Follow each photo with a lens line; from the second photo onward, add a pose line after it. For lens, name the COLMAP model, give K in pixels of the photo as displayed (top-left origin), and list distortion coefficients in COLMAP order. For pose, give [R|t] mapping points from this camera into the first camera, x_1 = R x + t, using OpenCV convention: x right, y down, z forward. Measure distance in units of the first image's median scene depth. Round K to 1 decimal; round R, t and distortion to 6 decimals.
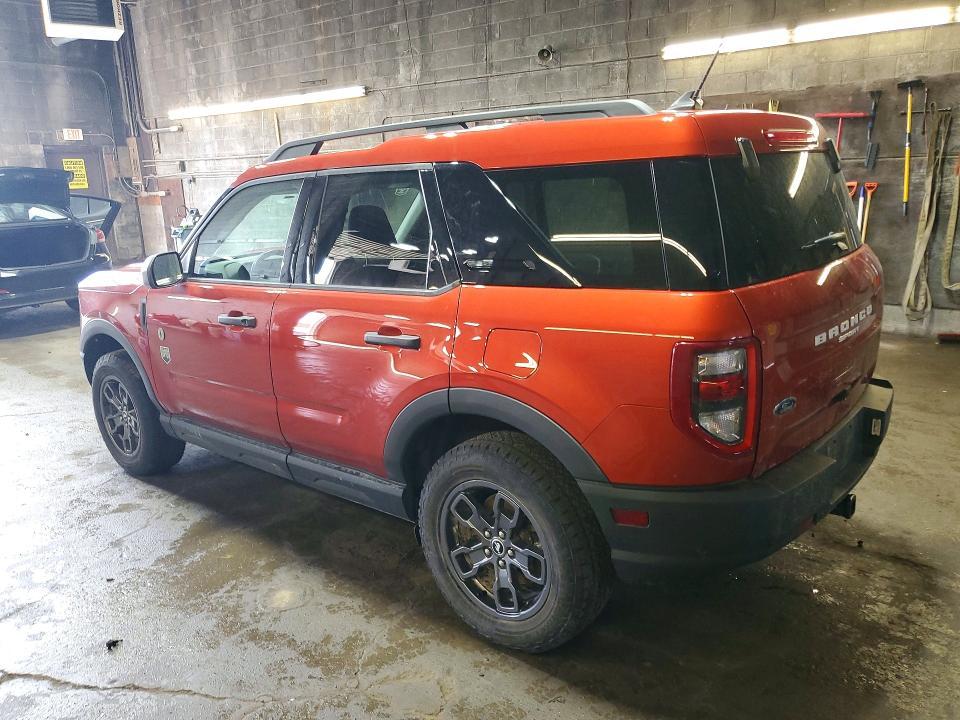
lens RADIAL K [[716.2, 0, 483.9], [0, 716.2, 361.2], [0, 0, 1]] dist [0.052857, -0.016670]
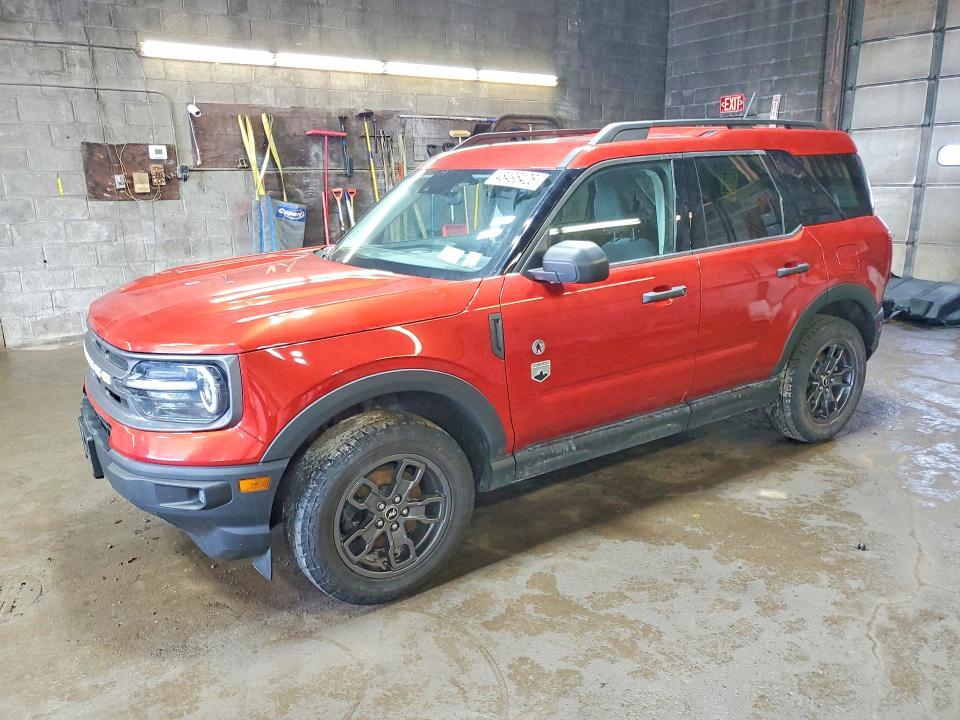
lens RADIAL K [[716.2, 0, 480.4], [0, 716.2, 363.4], [0, 0, 1]] dist [0.052857, -0.016670]
pose [[0.317137, -0.227594, 0.920666, -0.625116], [0.254786, 0.955535, 0.148450, -0.081799], [-0.913514, 0.187494, 0.361023, 0.393869]]
